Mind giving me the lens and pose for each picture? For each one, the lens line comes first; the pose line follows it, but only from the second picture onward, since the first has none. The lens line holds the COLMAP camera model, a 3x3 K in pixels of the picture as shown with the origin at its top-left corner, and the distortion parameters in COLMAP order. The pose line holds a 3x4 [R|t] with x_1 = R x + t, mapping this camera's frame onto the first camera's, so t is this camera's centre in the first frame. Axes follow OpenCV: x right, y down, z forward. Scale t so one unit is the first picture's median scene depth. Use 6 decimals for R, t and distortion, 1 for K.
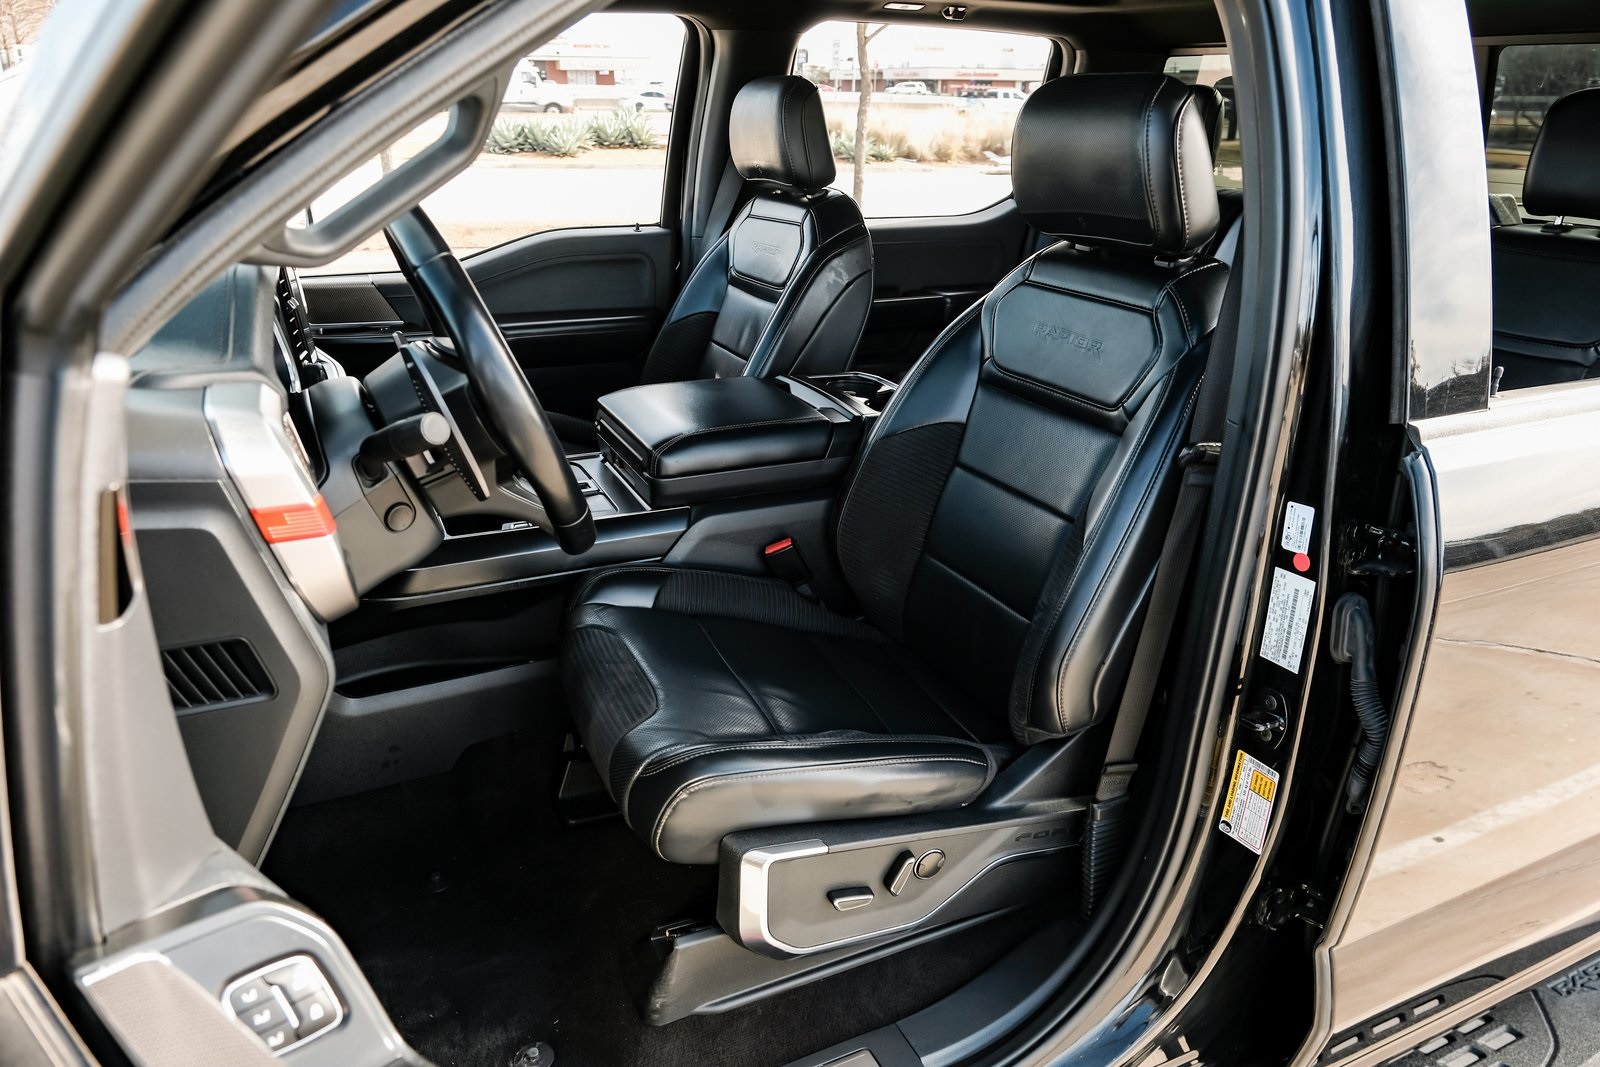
lens RADIAL K [[1151.5, 0, 803.4], [0, 1151.5, 430.1], [0, 0, 1]] dist [-0.051176, 0.000702]
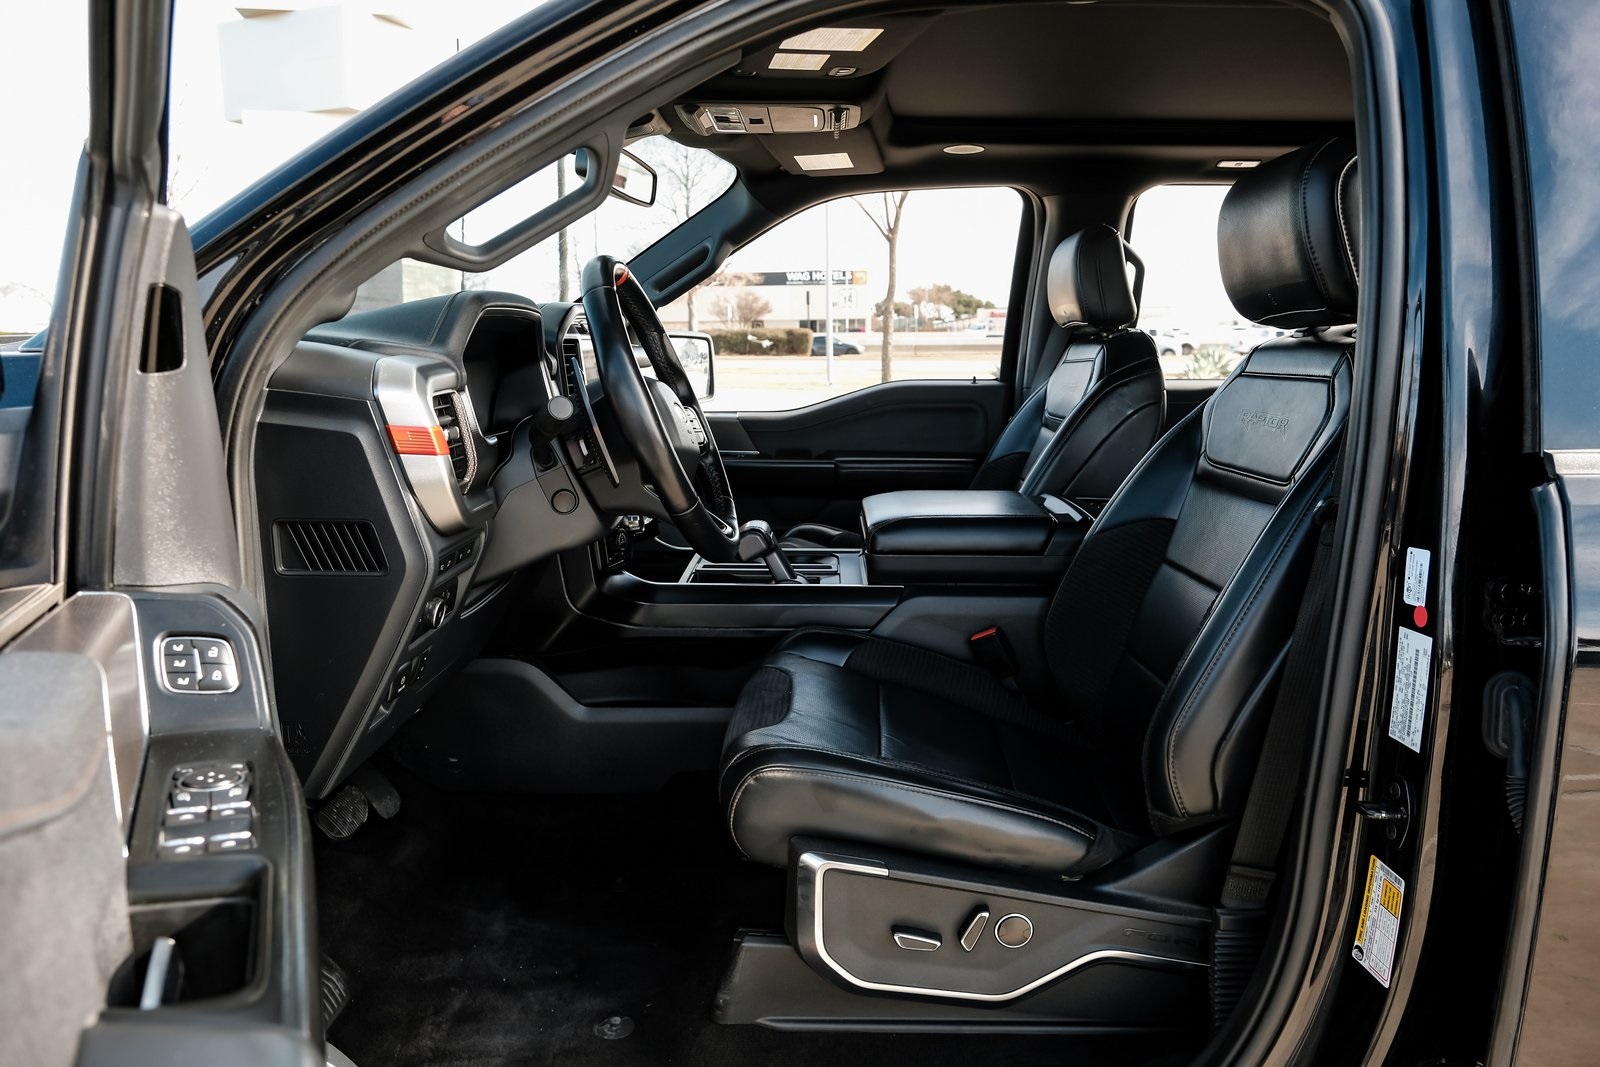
lens RADIAL K [[1151.5, 0, 803.4], [0, 1151.5, 430.1], [0, 0, 1]] dist [-0.051176, 0.000702]
pose [[0.882640, 0.007124, -0.469995, 0.413268], [-0.116420, 0.972045, -0.203899, 0.200738], [0.455404, 0.234686, 0.858796, 0.024269]]
